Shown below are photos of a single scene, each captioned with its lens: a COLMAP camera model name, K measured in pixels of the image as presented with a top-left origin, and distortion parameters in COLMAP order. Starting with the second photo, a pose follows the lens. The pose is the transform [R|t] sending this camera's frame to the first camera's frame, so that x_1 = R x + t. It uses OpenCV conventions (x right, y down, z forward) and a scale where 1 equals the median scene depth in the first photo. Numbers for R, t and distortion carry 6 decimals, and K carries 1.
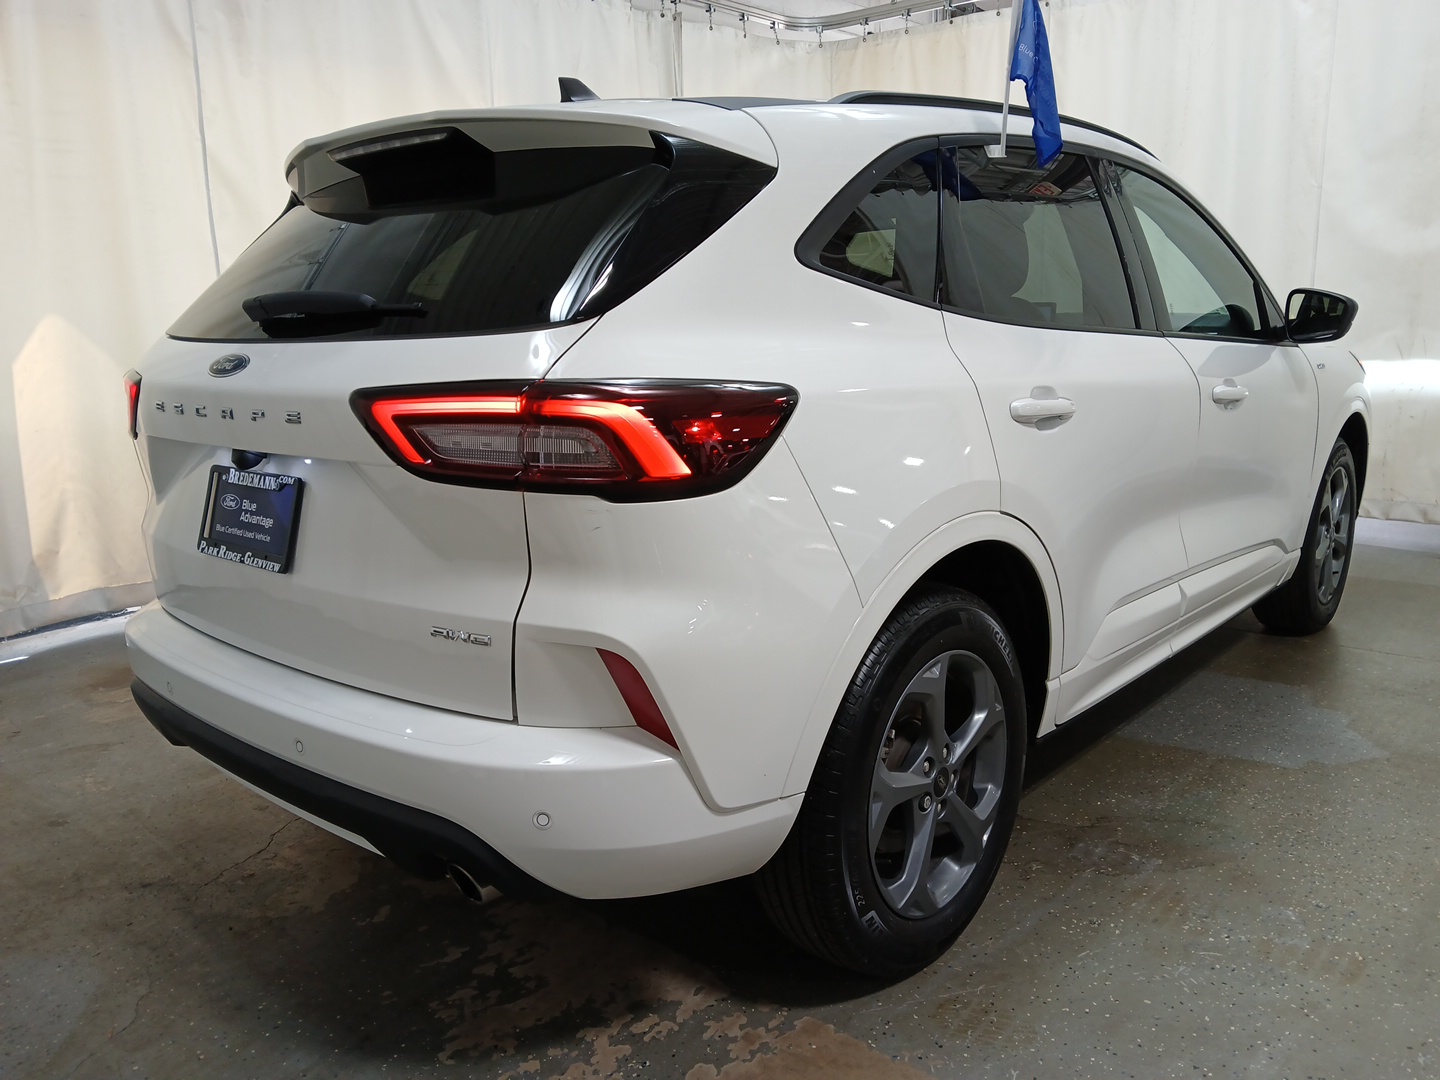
lens RADIAL K [[1176.5, 0, 717.0], [0, 1176.5, 553.8], [0, 0, 1]] dist [0.049380, -0.092950]
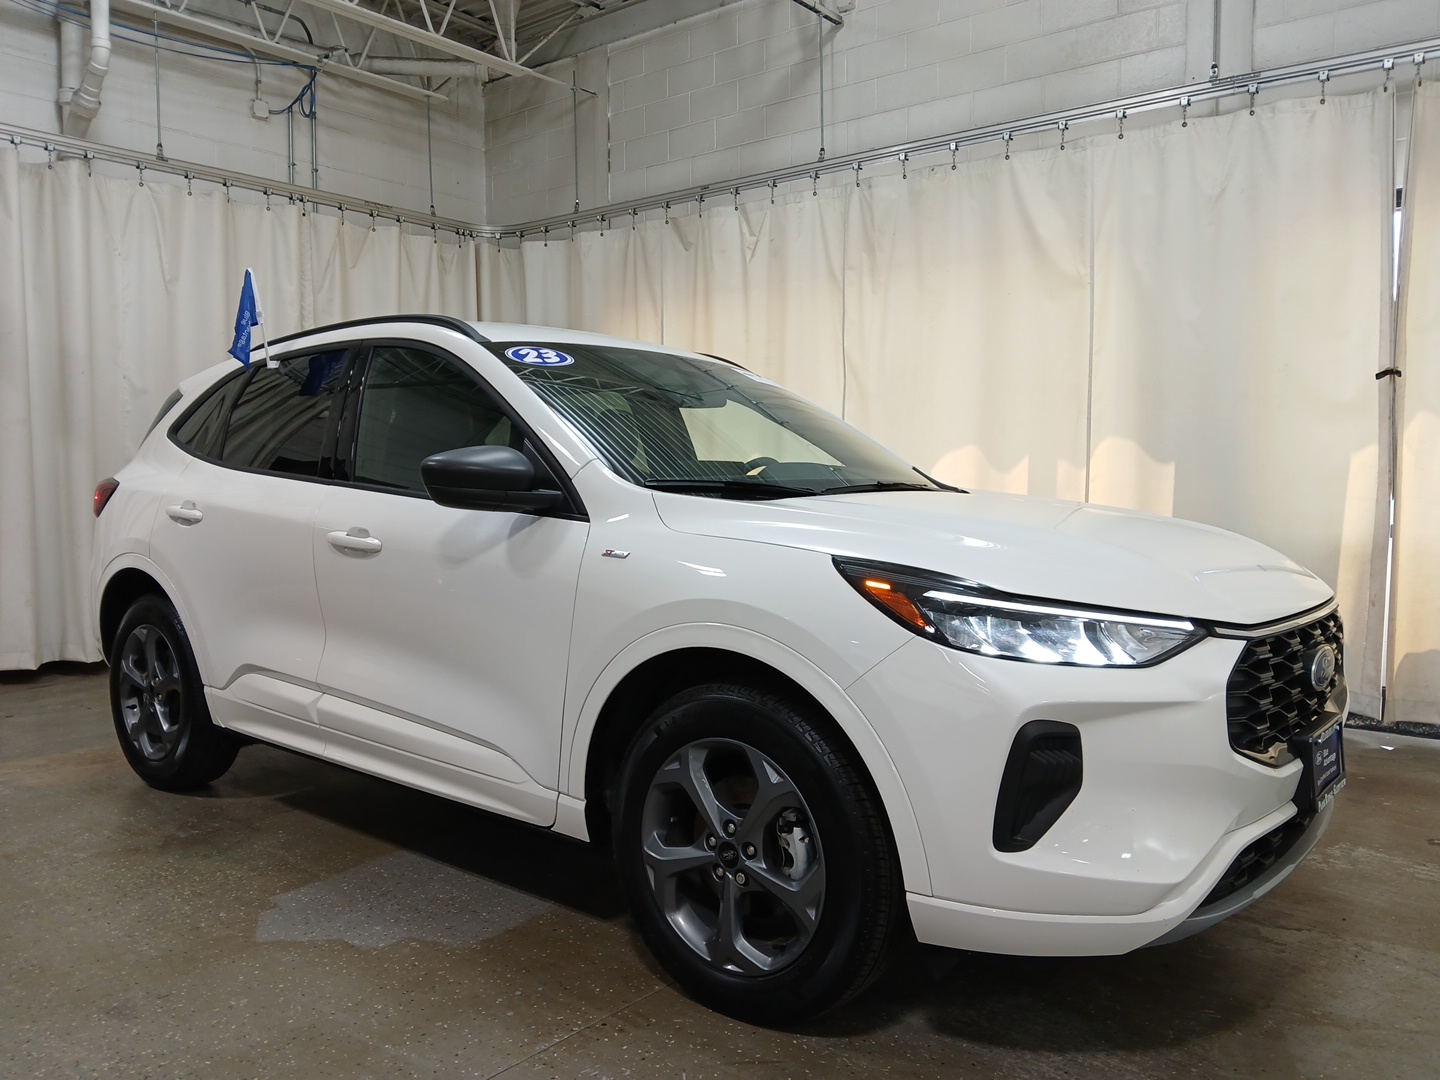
lens RADIAL K [[1176.5, 0, 727.3], [0, 1176.5, 556.0], [0, 0, 1]] dist [0.049380, -0.092950]
pose [[-0.010078, 0.091458, -0.995758, 1.055804], [-0.211185, 0.973152, 0.091519, -0.204730], [0.977394, 0.211212, 0.009507, 0.928915]]
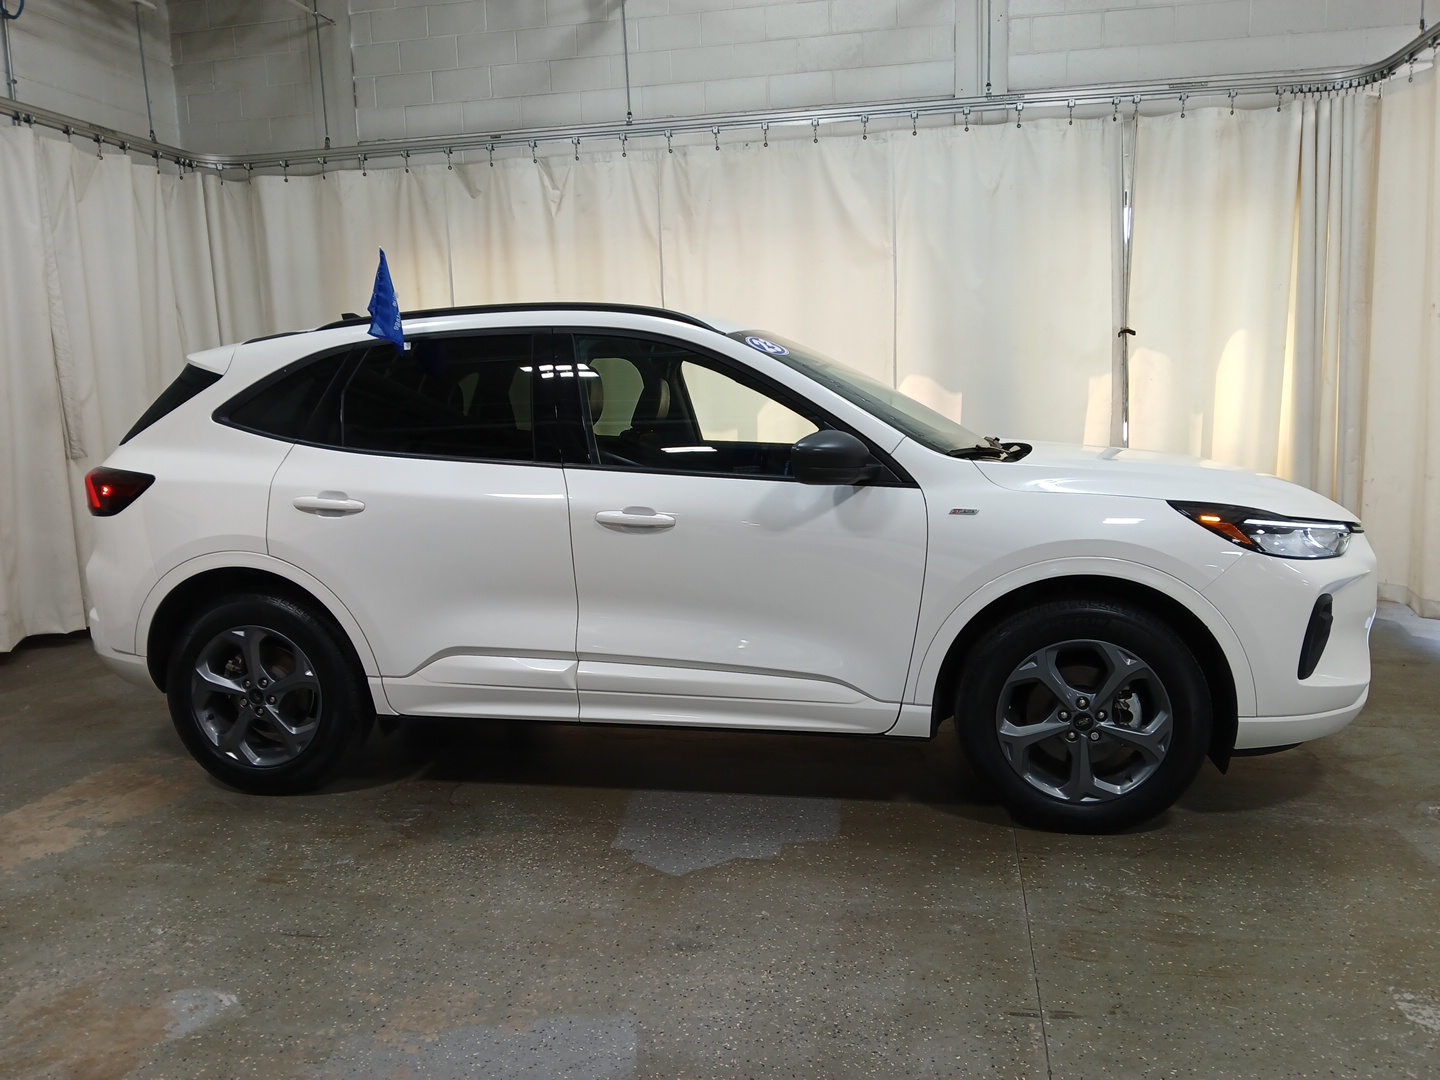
lens RADIAL K [[1176.5, 0, 735.4], [0, 1176.5, 564.9], [0, 0, 1]] dist [0.049380, -0.092950]
pose [[0.479637, 0.144525, -0.865483, 1.060051], [-0.163348, 0.983807, 0.073759, -0.134582], [0.862129, 0.105998, 0.495478, 0.350182]]
